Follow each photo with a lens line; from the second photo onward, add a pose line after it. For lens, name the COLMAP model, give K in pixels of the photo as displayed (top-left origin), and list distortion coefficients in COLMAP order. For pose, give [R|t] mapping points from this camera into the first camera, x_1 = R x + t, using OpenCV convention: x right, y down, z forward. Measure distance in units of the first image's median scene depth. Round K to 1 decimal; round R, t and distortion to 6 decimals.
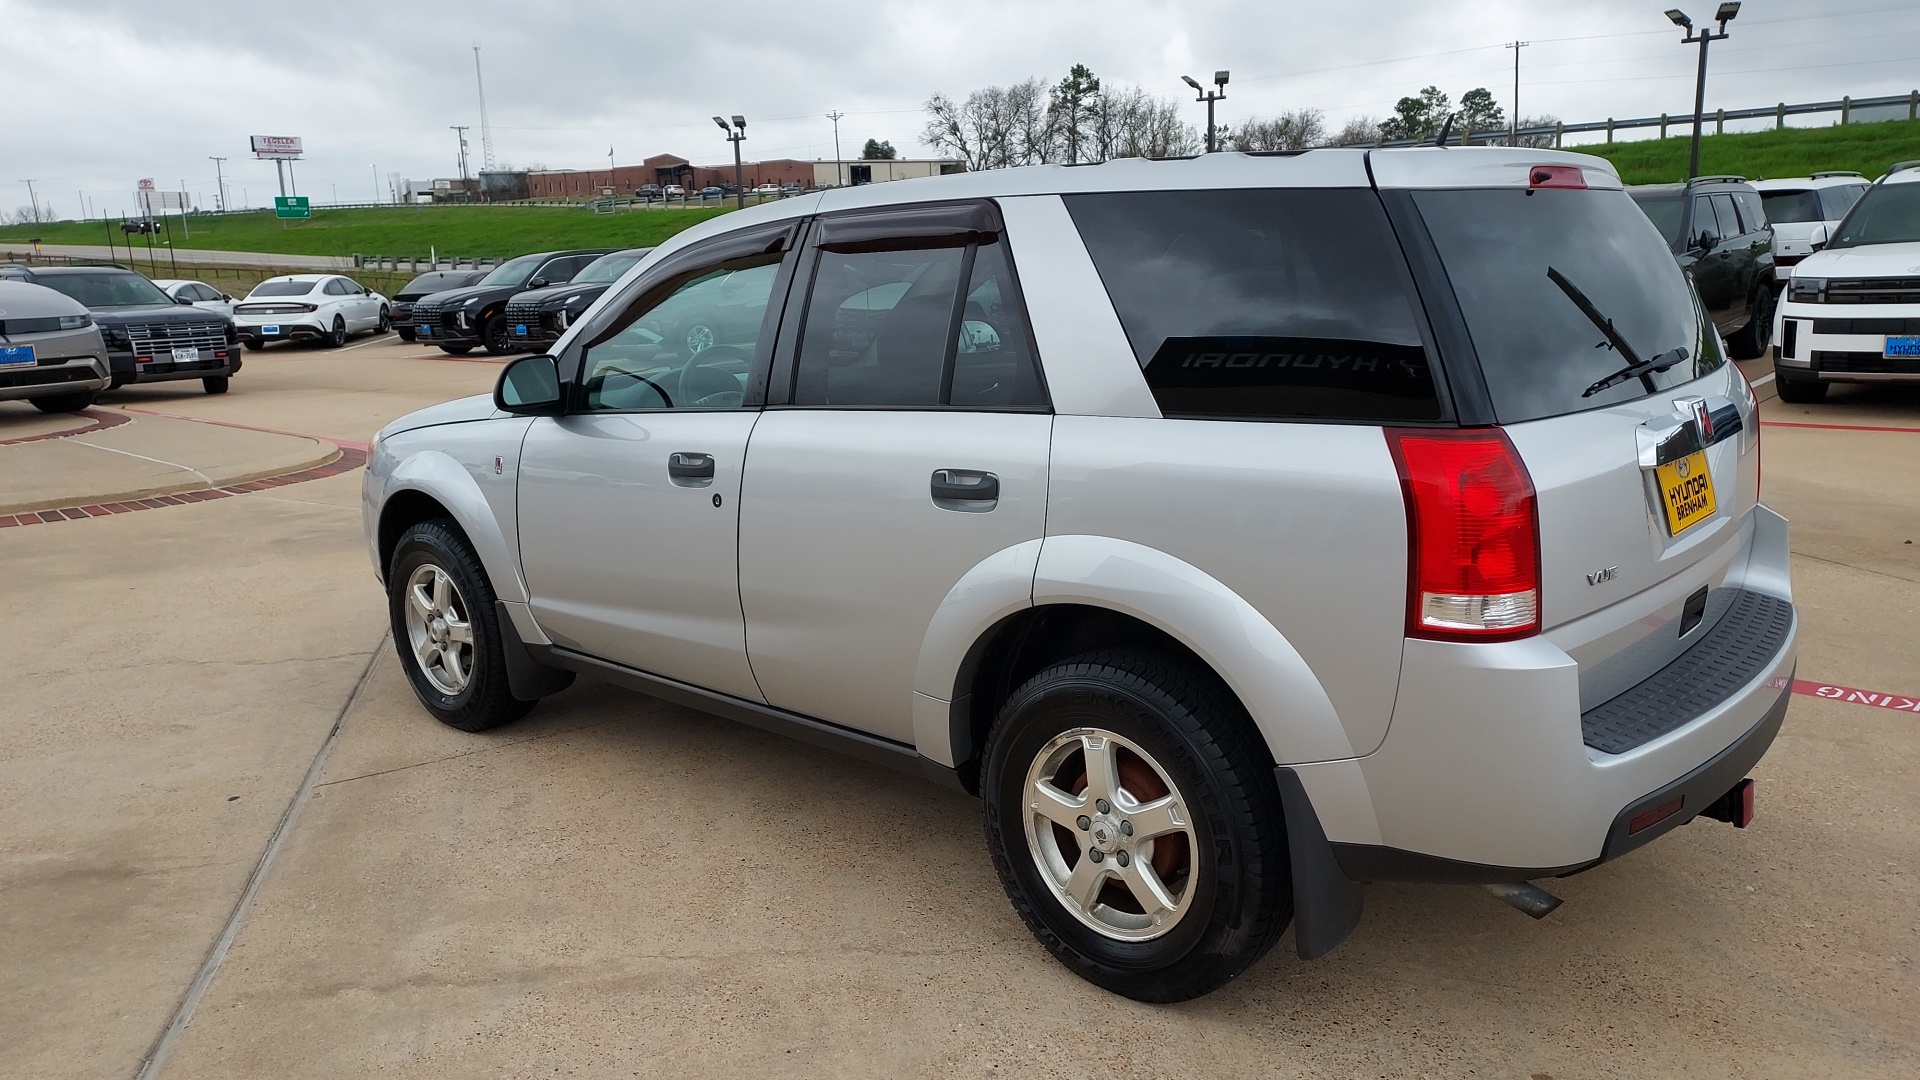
lens RADIAL K [[1394.8, 0, 1008.8], [0, 1394.8, 542.7], [0, 0, 1]] dist [0.069351, -0.105427]
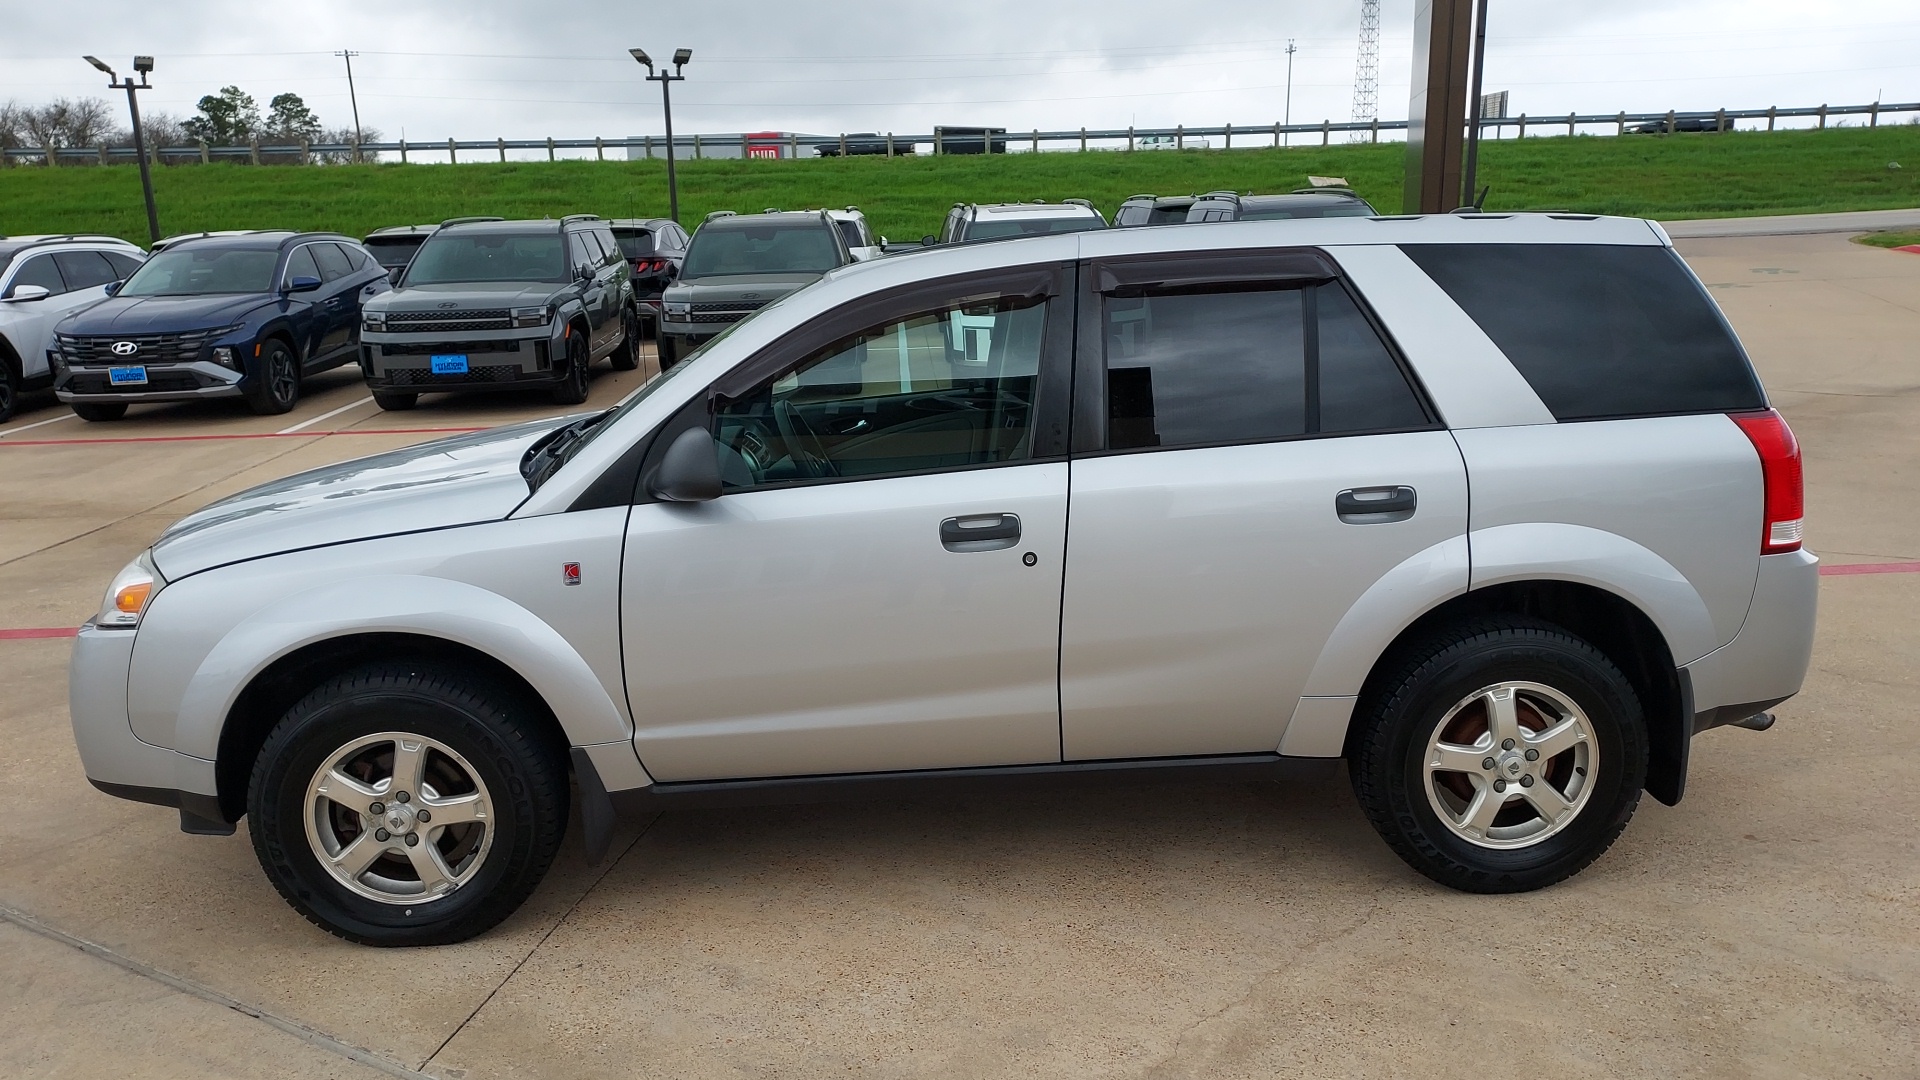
lens RADIAL K [[1392.3, 0, 960.0], [0, 1392.3, 540.0], [0, 0, 1]] dist [0.055975, -0.007477]
pose [[0.710331, -0.139872, 0.689830, -0.131509], [0.146852, 0.987939, 0.049100, -0.014264], [-0.688378, 0.066426, 0.722304, 0.051305]]
